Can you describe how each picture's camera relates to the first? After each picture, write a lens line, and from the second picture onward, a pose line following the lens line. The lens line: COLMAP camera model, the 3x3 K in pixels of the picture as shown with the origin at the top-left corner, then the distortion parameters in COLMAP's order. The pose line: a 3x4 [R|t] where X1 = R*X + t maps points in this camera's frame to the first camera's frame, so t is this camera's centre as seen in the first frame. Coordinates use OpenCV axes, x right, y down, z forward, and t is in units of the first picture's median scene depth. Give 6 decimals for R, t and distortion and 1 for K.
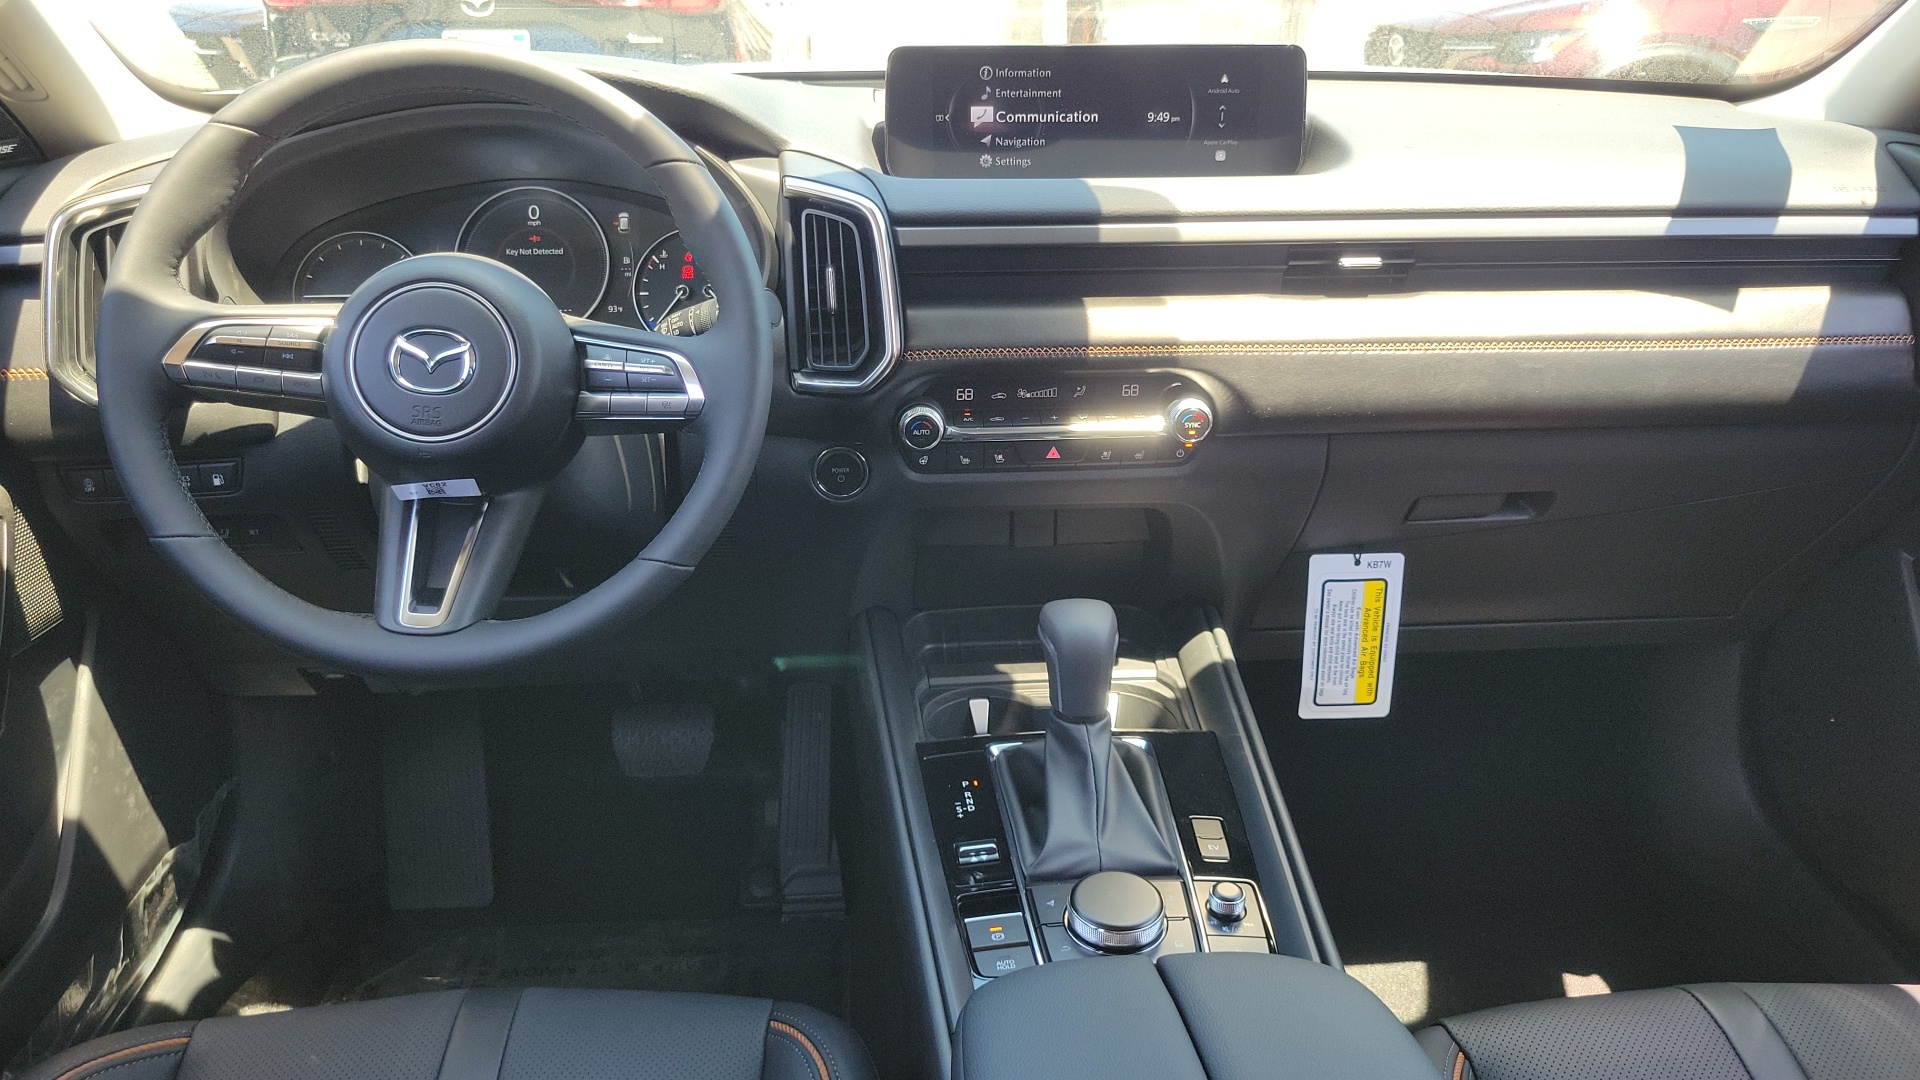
lens RADIAL K [[1488.4, 0, 982.9], [0, 1488.4, 530.4], [0, 0, 1]] dist [0.028763, -0.023915]
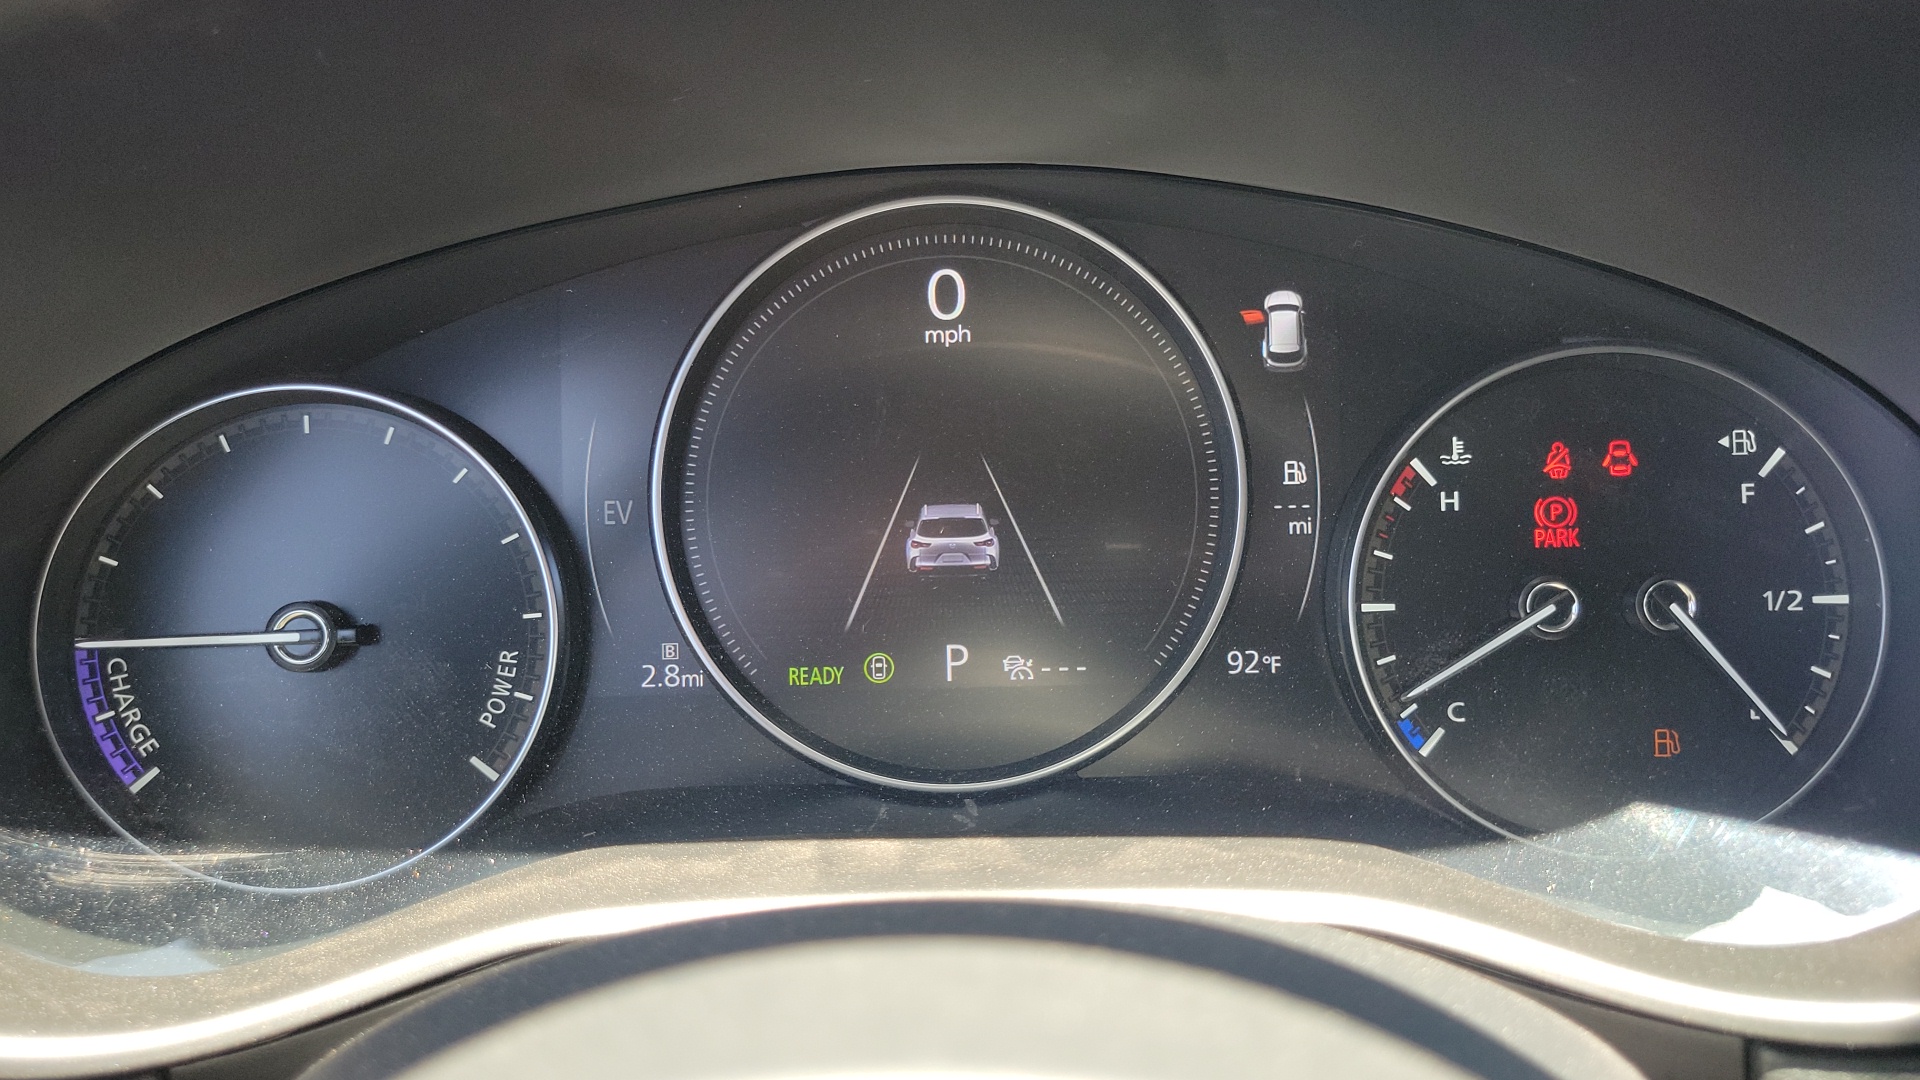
lens RADIAL K [[1488.4, 0, 968.2], [0, 1488.4, 523.7], [0, 0, 1]] dist [0.028763, -0.023915]
pose [[0.996415, 0.001099, -0.084596, -0.302879], [-0.002879, 0.999777, -0.020917, -0.184471], [0.084554, 0.021086, 0.996196, 0.815209]]
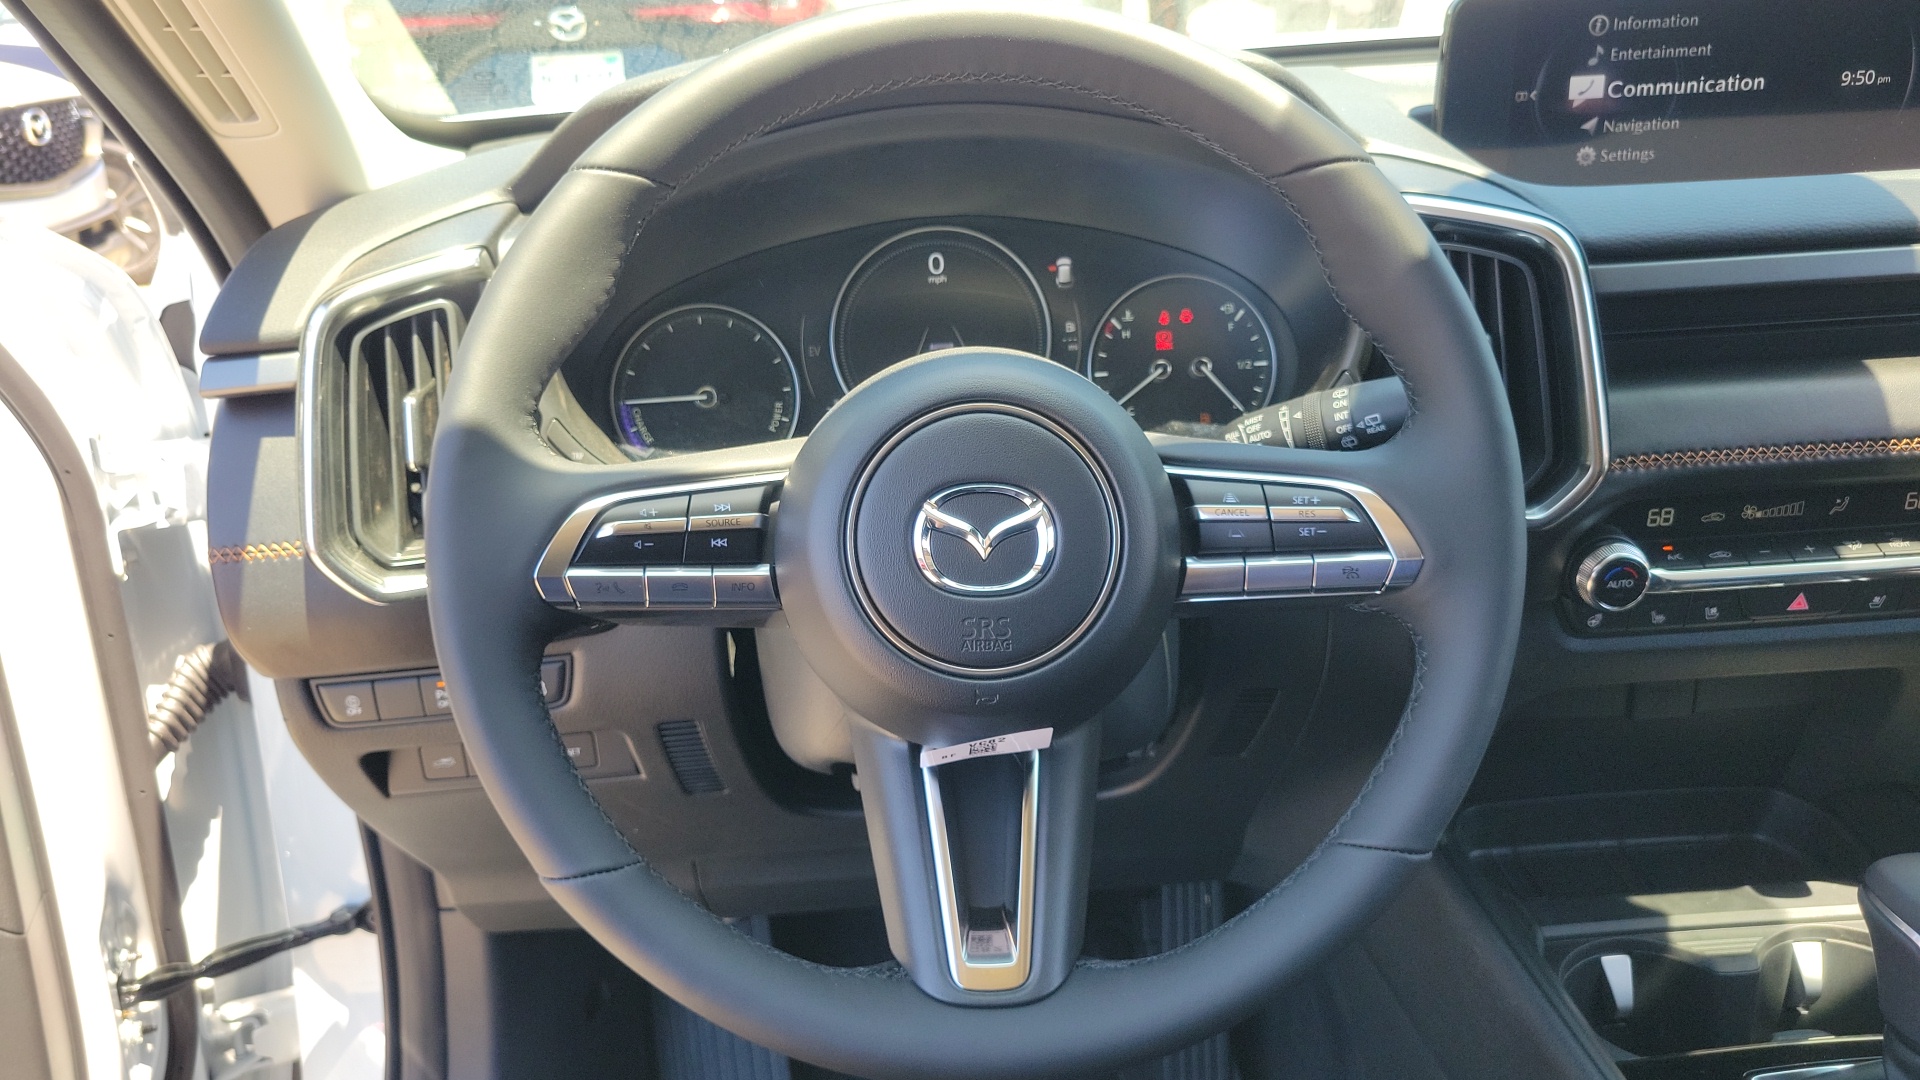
lens RADIAL K [[1488.4, 0, 940.5], [0, 1488.4, 532.6], [0, 0, 1]] dist [0.028763, -0.023915]
pose [[0.998155, -0.035786, -0.049059, -0.297139], [0.035492, 0.999347, -0.006835, -0.092821], [0.049271, 0.005082, 0.998773, 0.344382]]
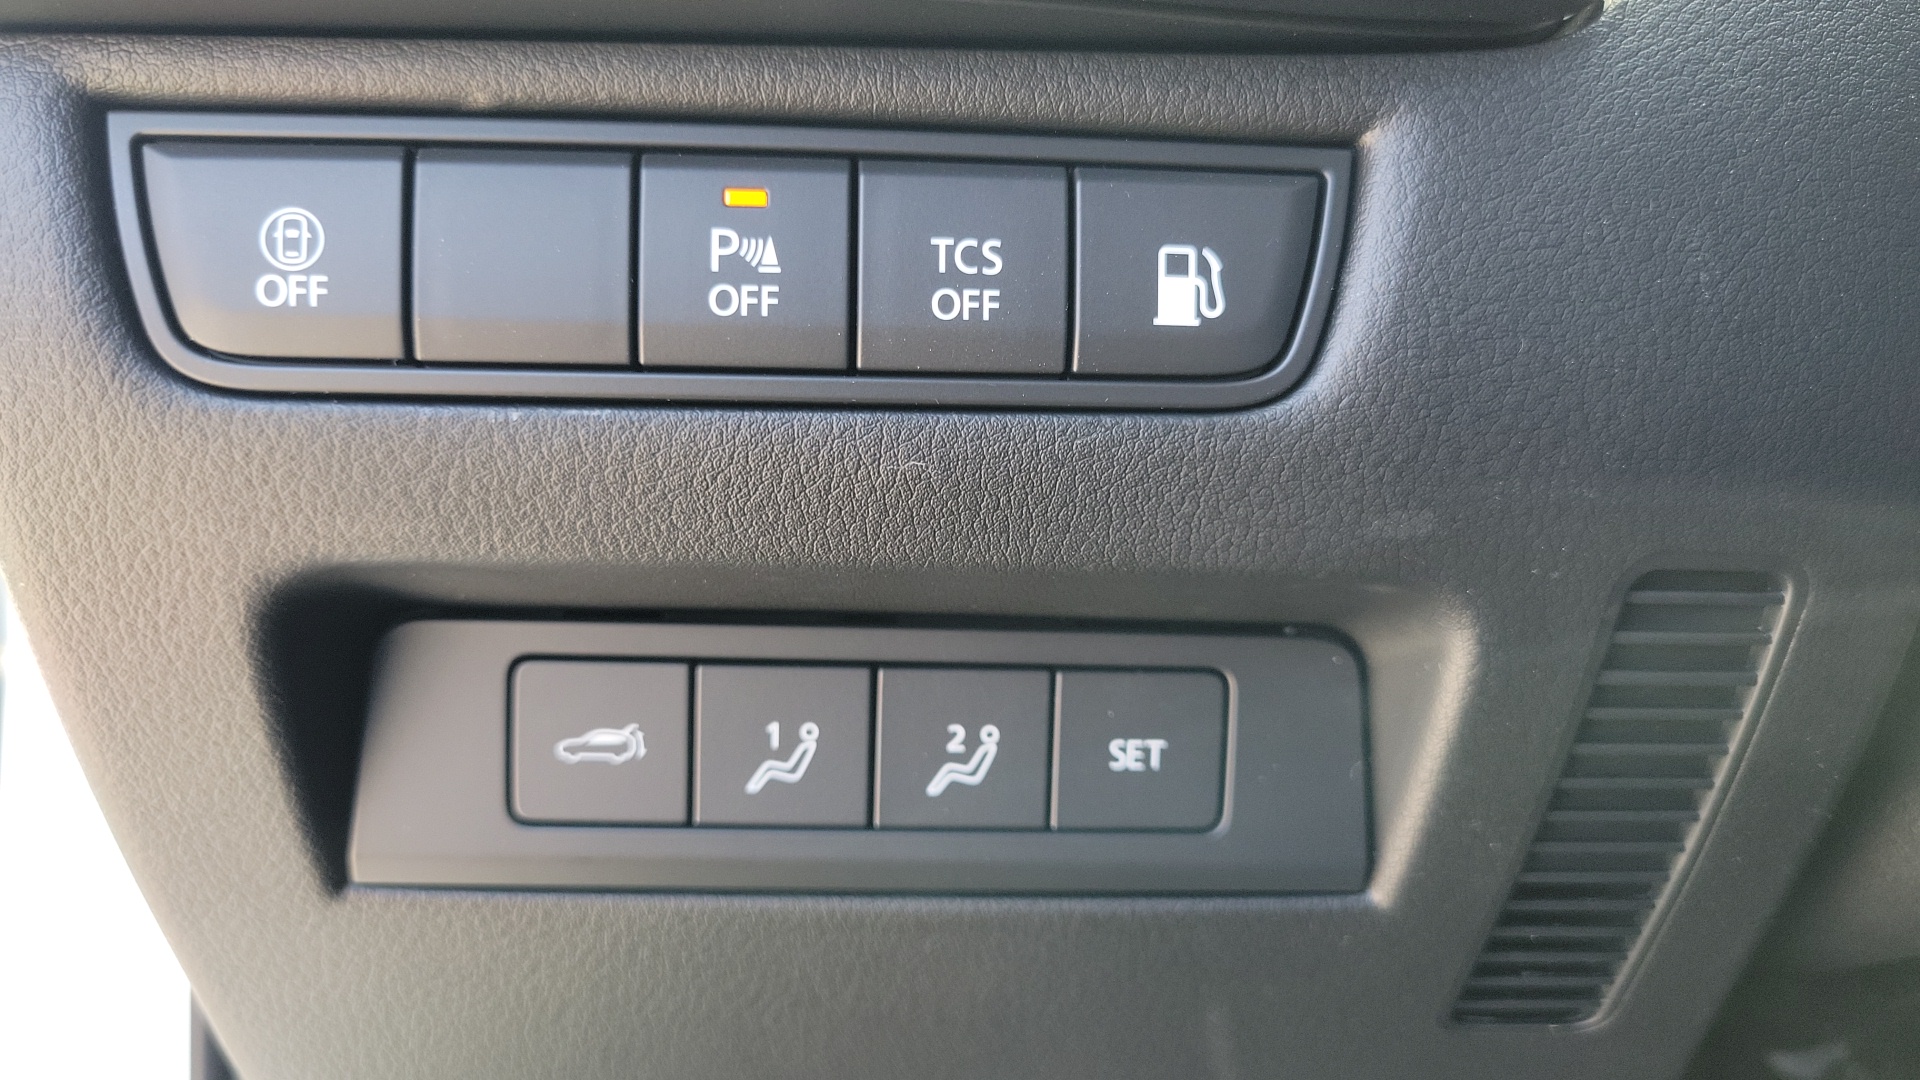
lens RADIAL K [[1488.4, 0, 895.6], [0, 1488.4, 542.5], [0, 0, 1]] dist [0.028763, -0.023915]
pose [[0.998040, 0.036202, -0.051047, -0.531138], [-0.050216, 0.950052, -0.308024, 0.032626], [0.037346, 0.309983, 0.950008, 0.877265]]
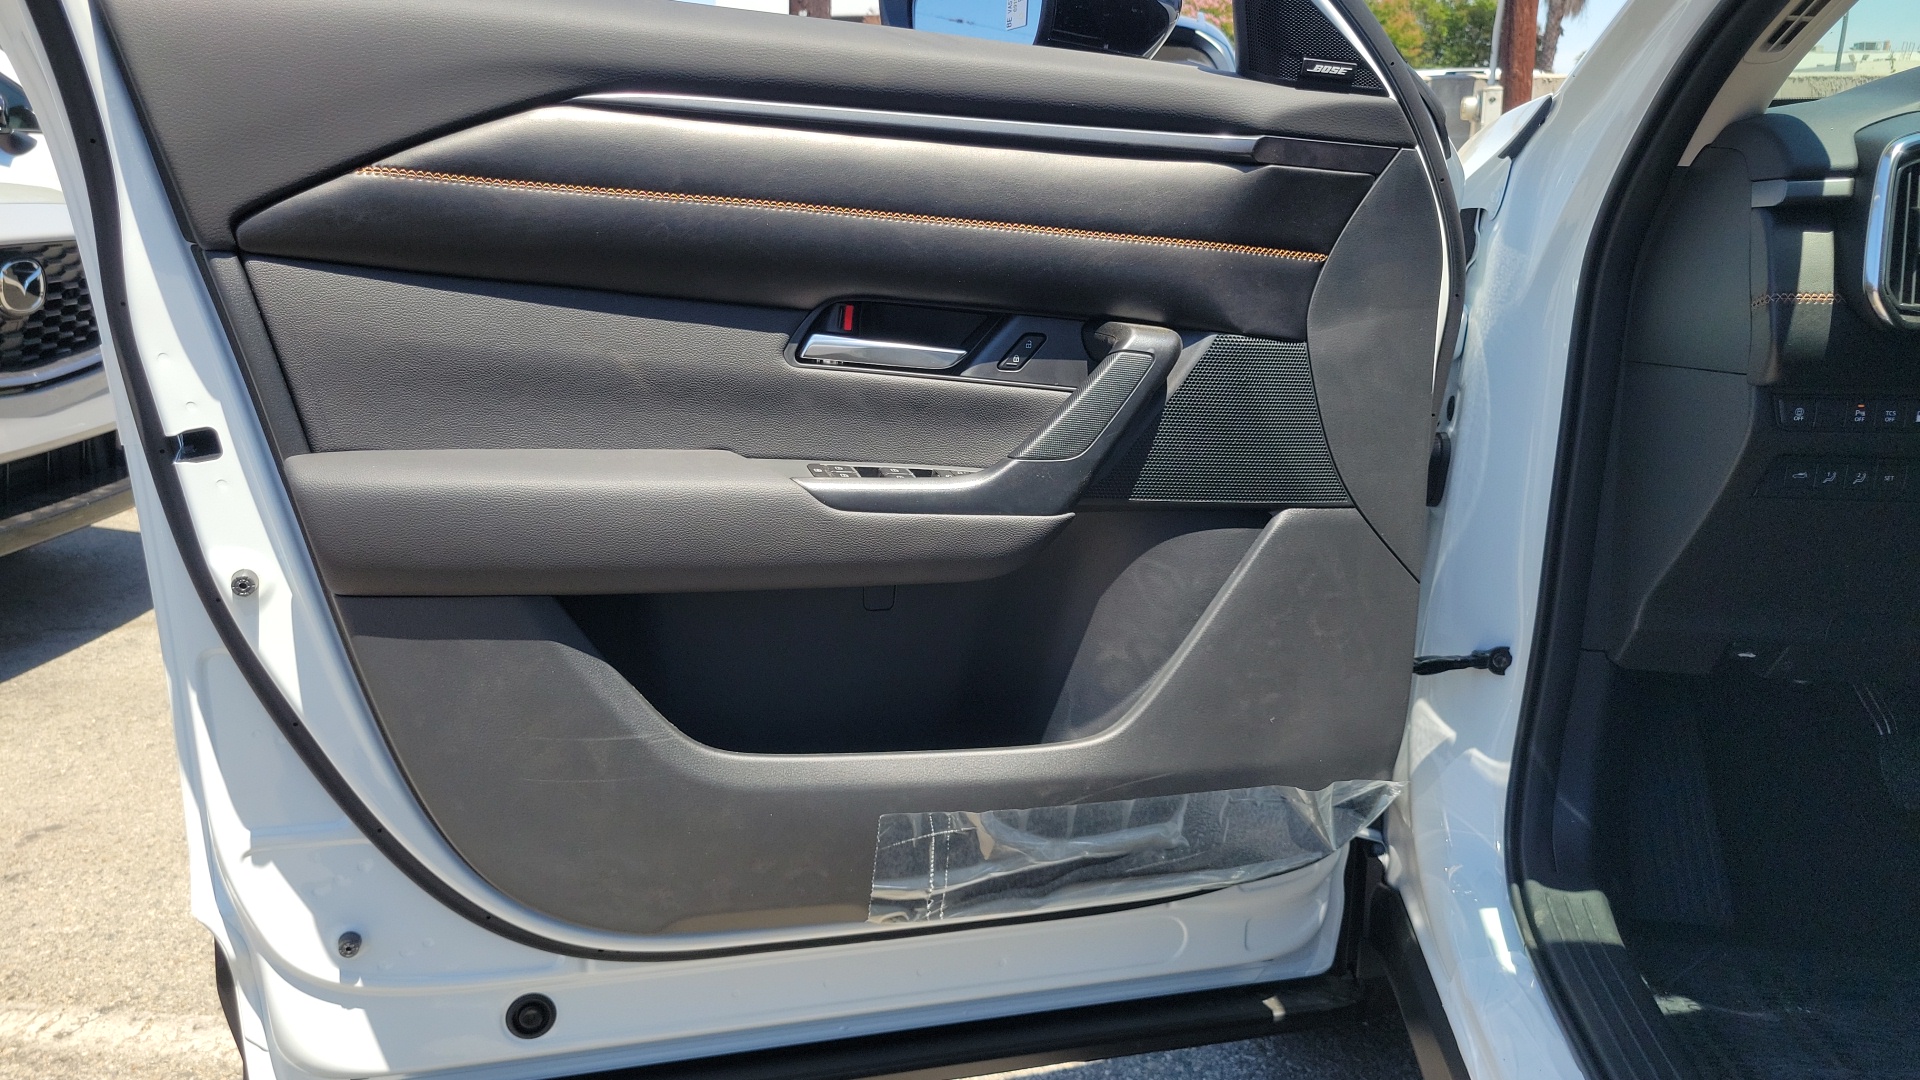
lens RADIAL K [[1488.4, 0, 951.1], [0, 1488.4, 550.3], [0, 0, 1]] dist [0.028763, -0.023915]
pose [[0.982815, 0.069408, -0.171048, -0.987003], [-0.086295, 0.991887, -0.093347, 0.212044], [0.163181, 0.106504, 0.980831, -0.113977]]
